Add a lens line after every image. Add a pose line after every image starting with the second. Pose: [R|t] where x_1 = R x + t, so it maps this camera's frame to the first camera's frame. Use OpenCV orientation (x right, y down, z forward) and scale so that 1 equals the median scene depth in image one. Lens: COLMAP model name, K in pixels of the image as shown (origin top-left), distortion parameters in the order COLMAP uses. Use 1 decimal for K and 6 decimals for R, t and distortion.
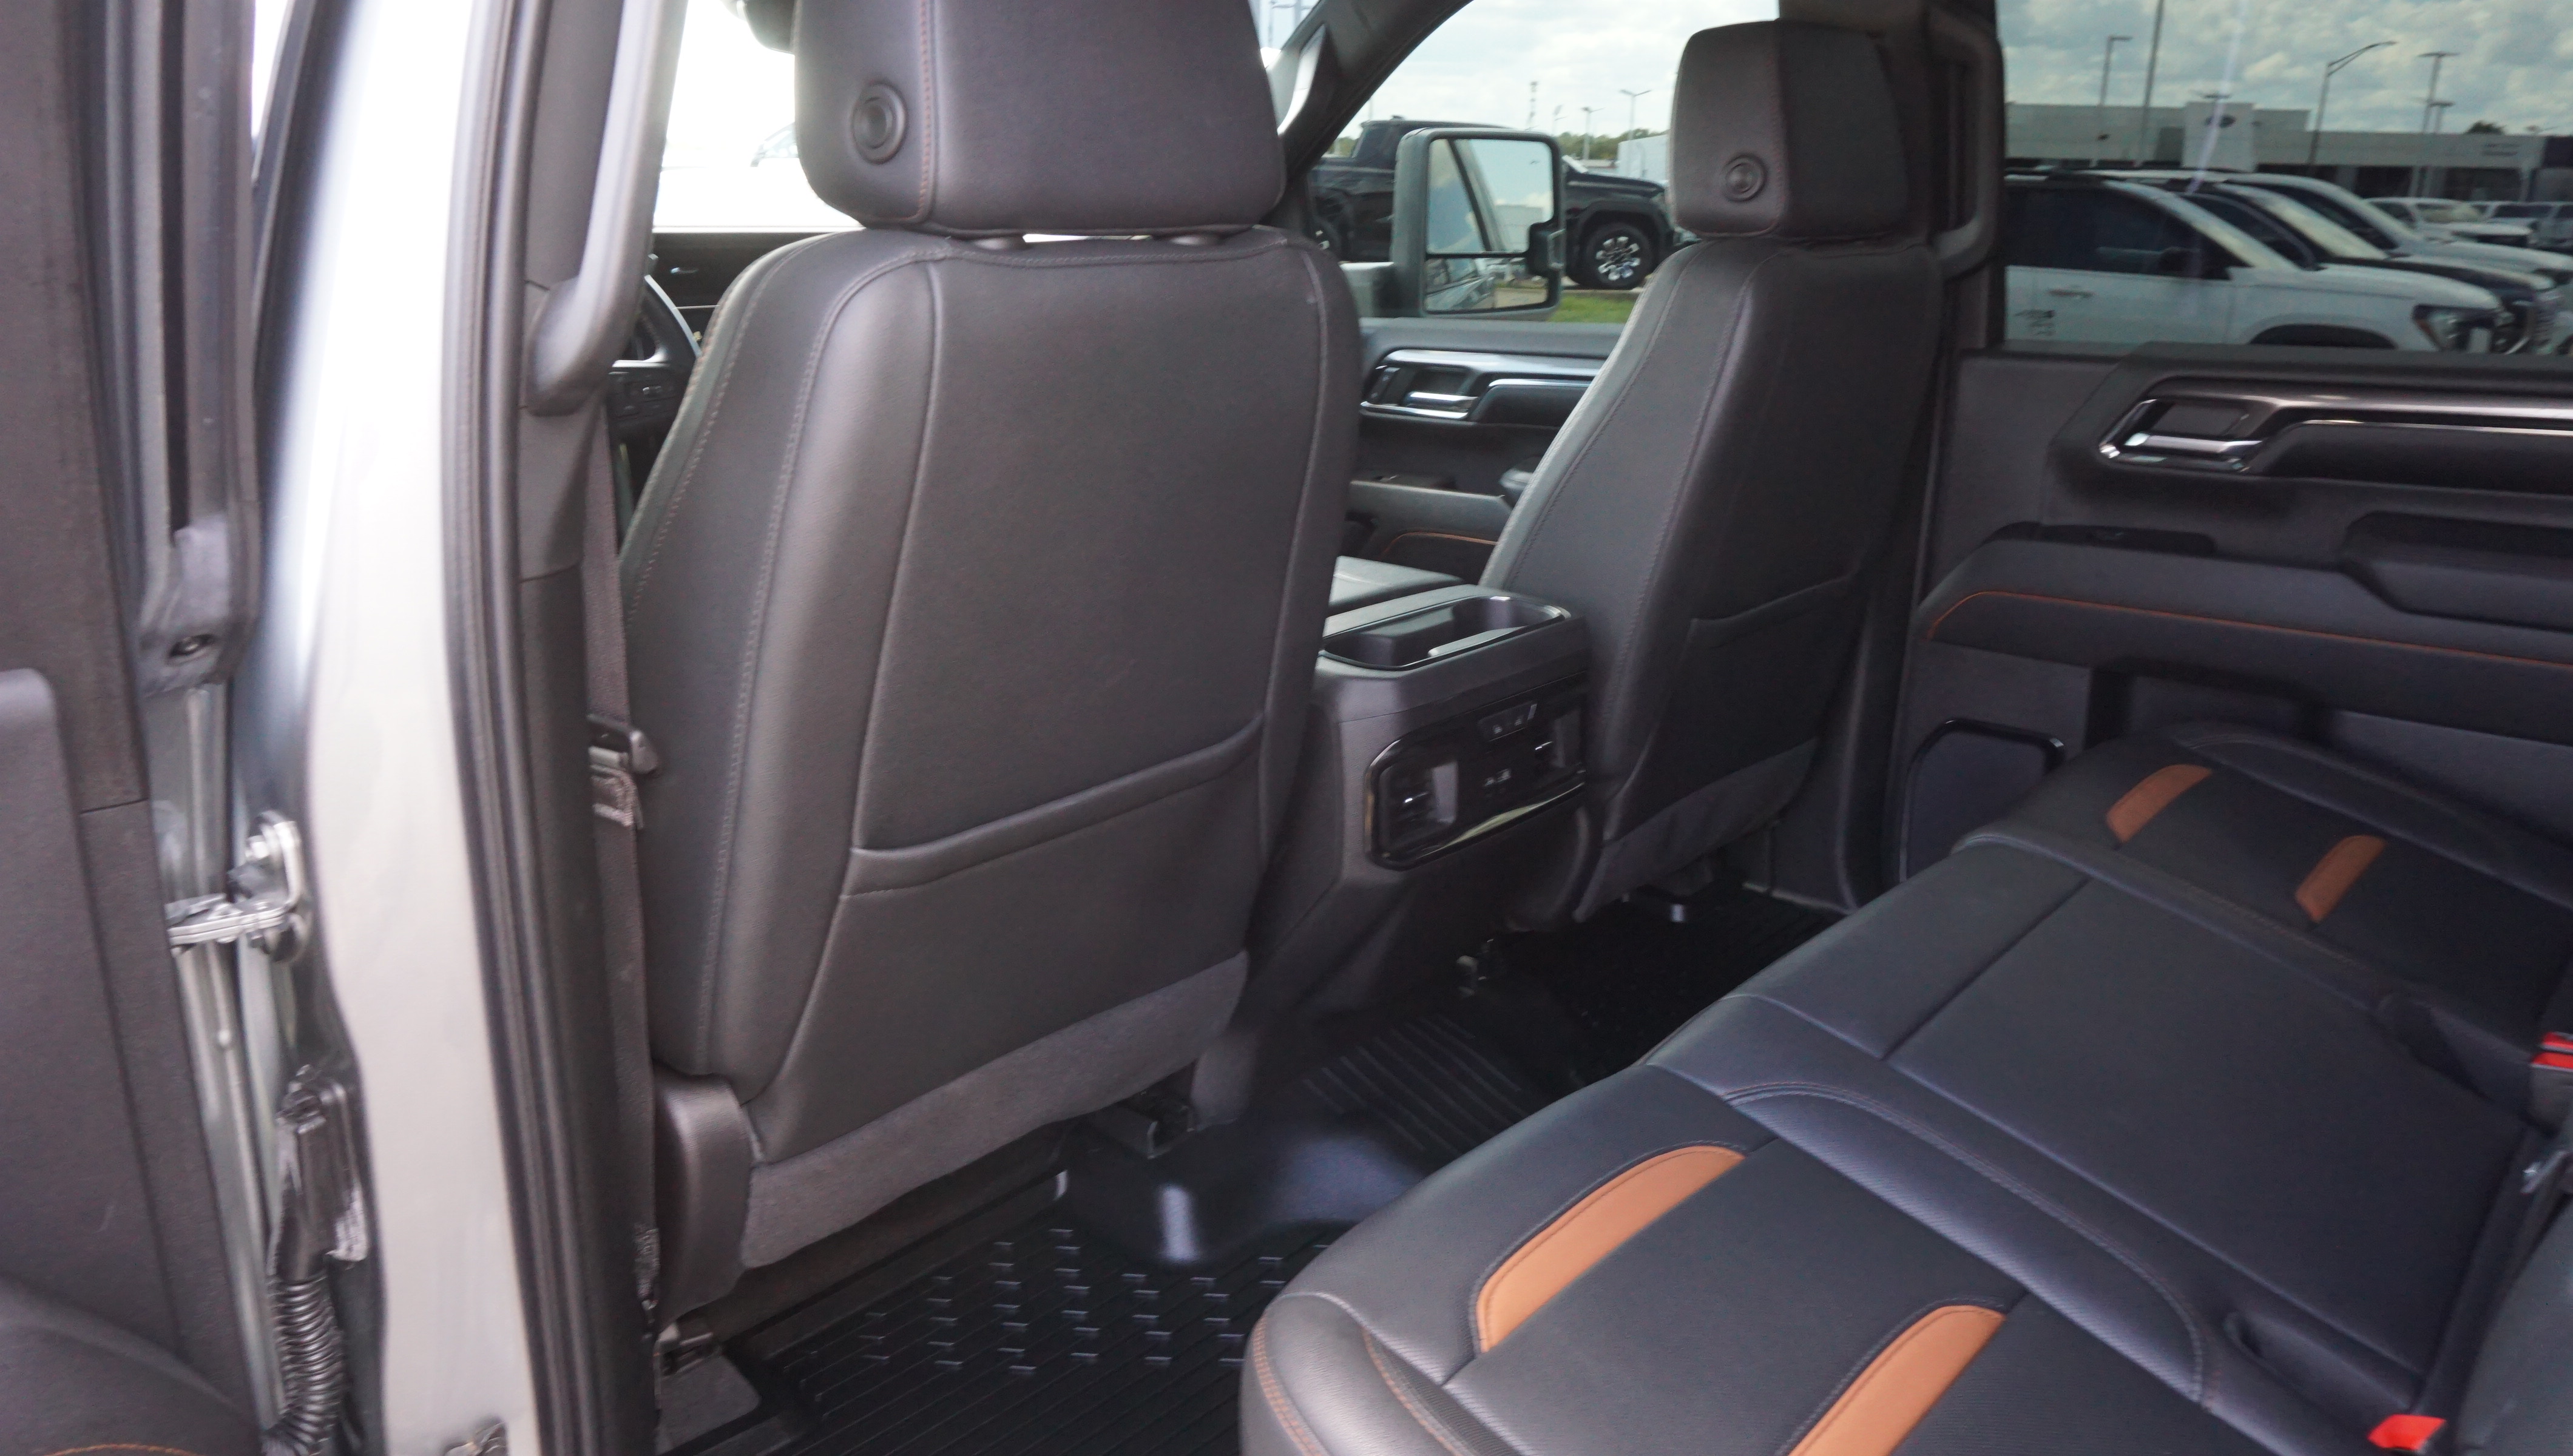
lens RADIAL K [[1721.5, 0, 1275.7], [0, 1721.5, 727.7], [0, 0, 1]] dist [-0.051108, 0.037757]
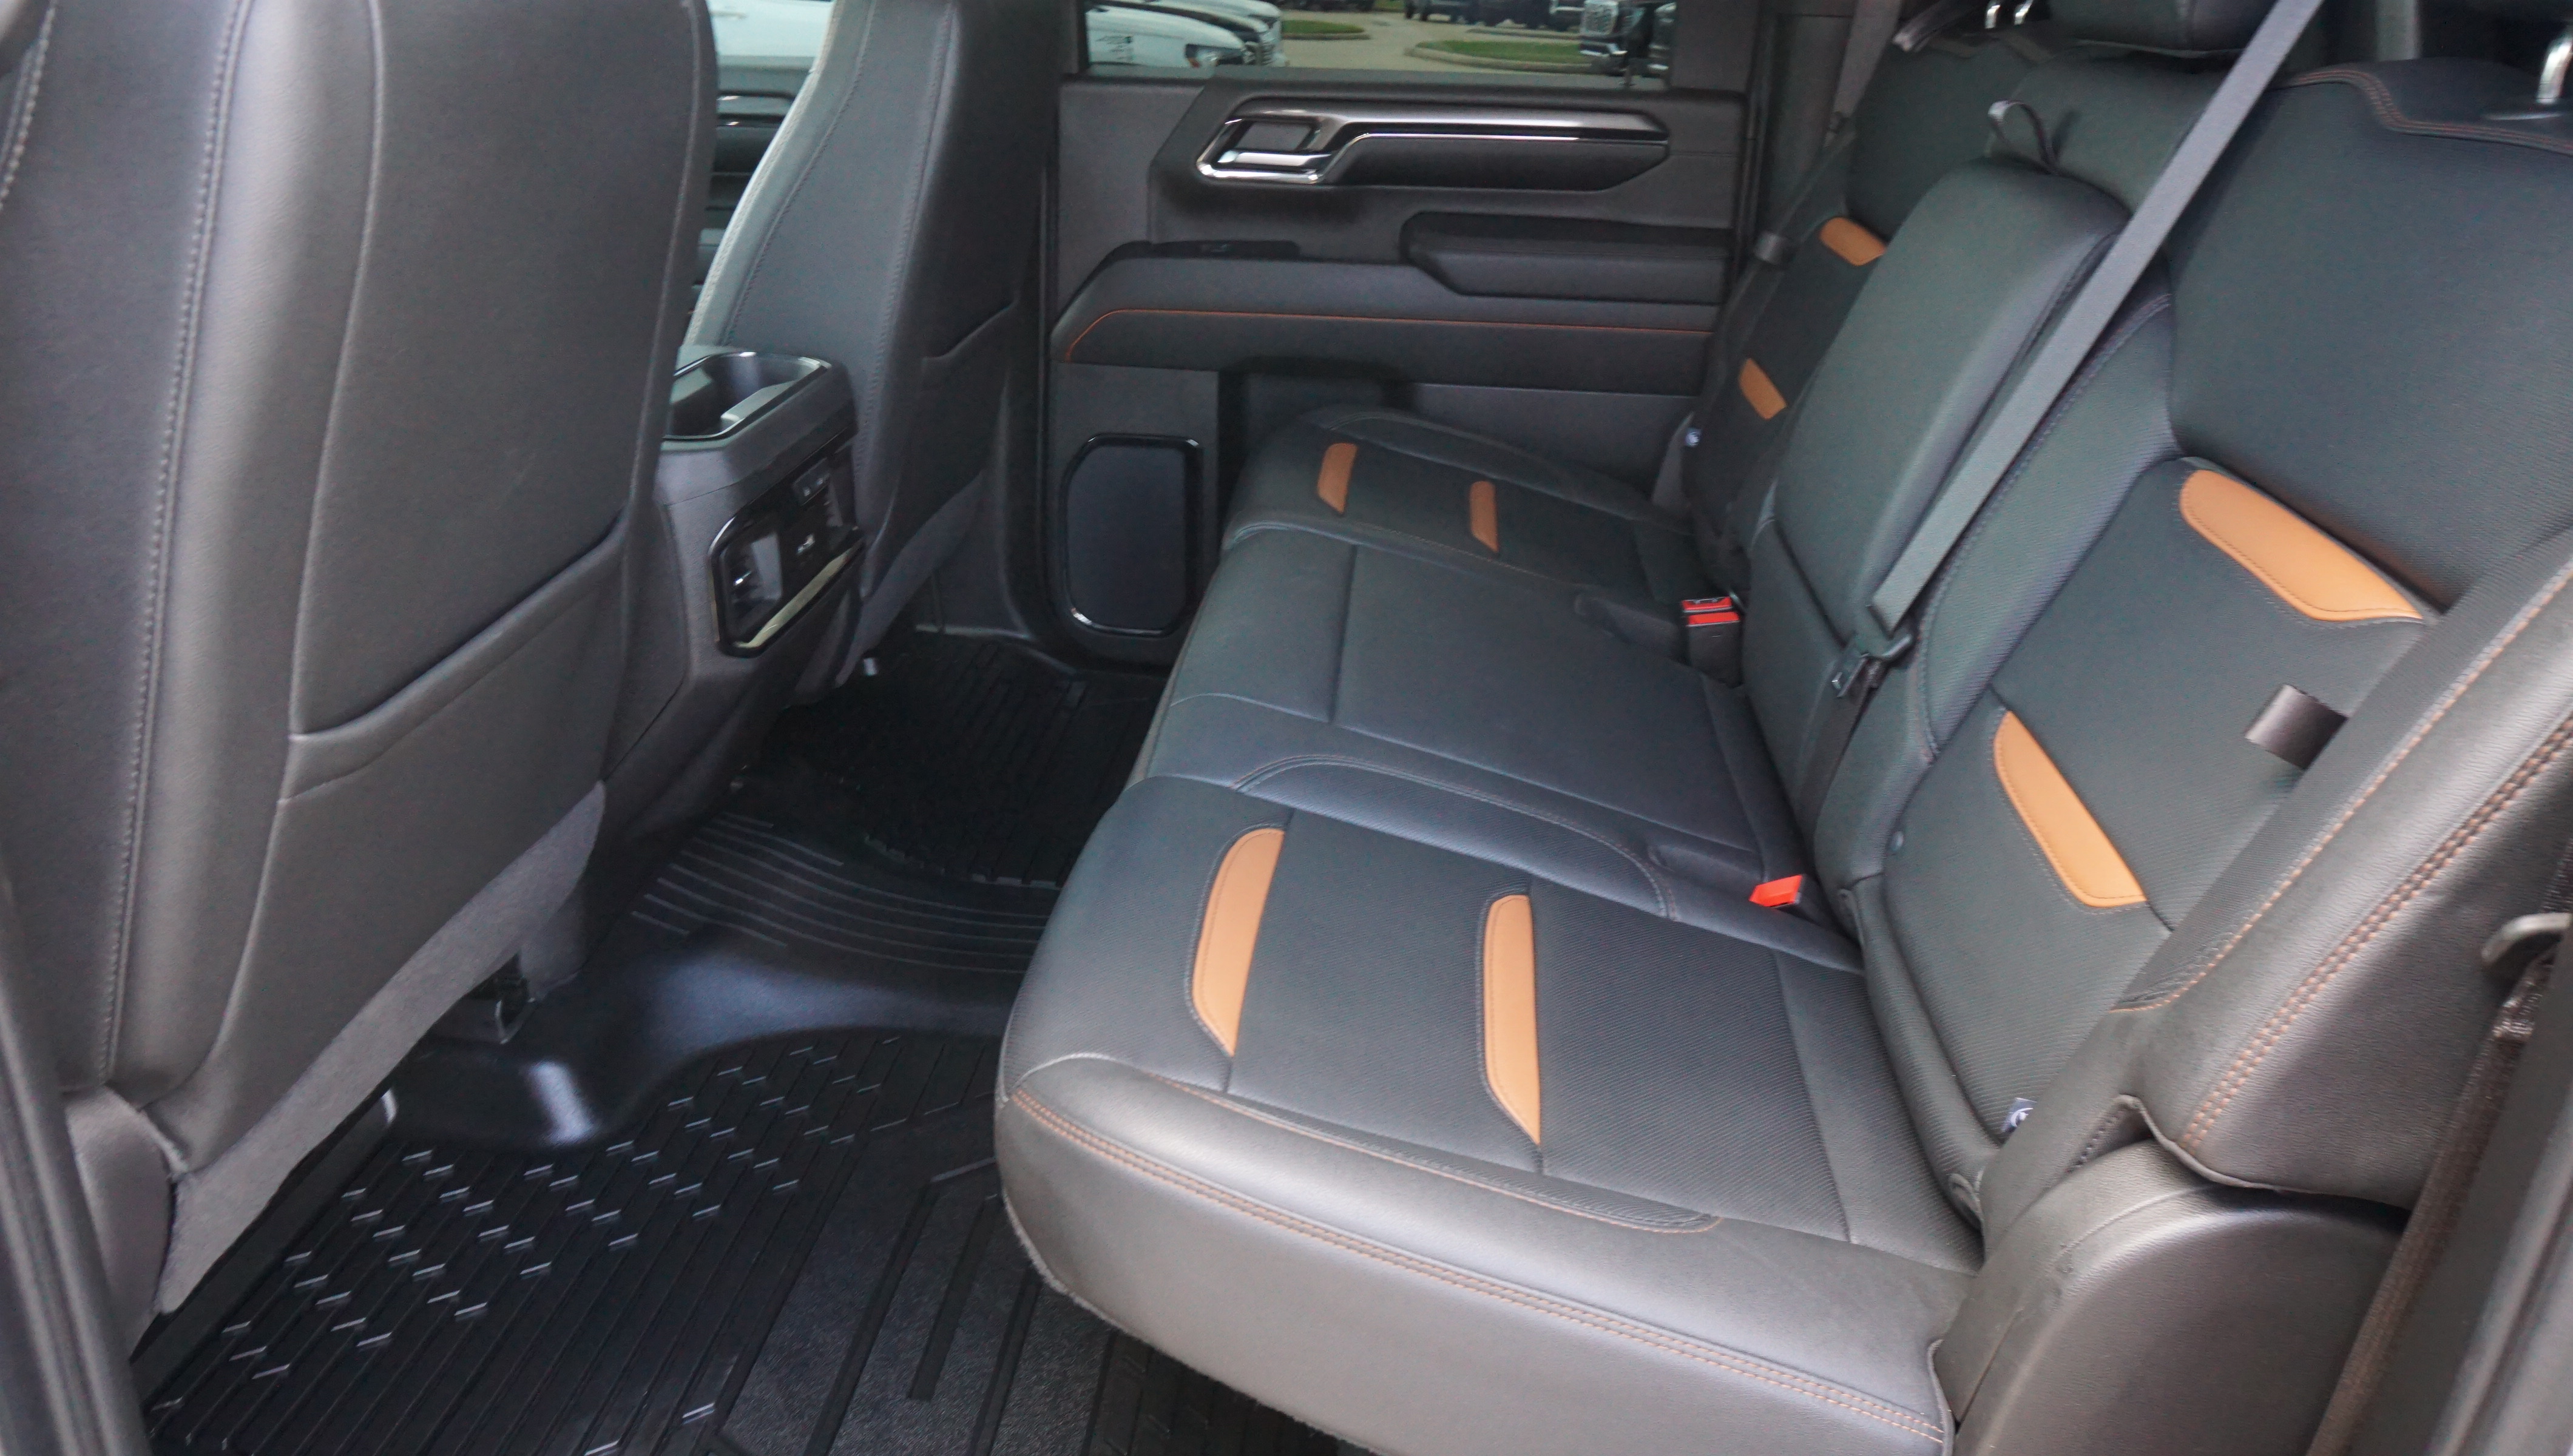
lens RADIAL K [[1721.5, 0, 1275.7], [0, 1721.5, 727.7], [0, 0, 1]] dist [-0.051108, 0.037757]
pose [[0.794851, -0.216818, 0.566747, -0.214716], [0.137104, 0.974003, 0.180334, -0.006779], [-0.591112, -0.065635, 0.803914, 0.083318]]
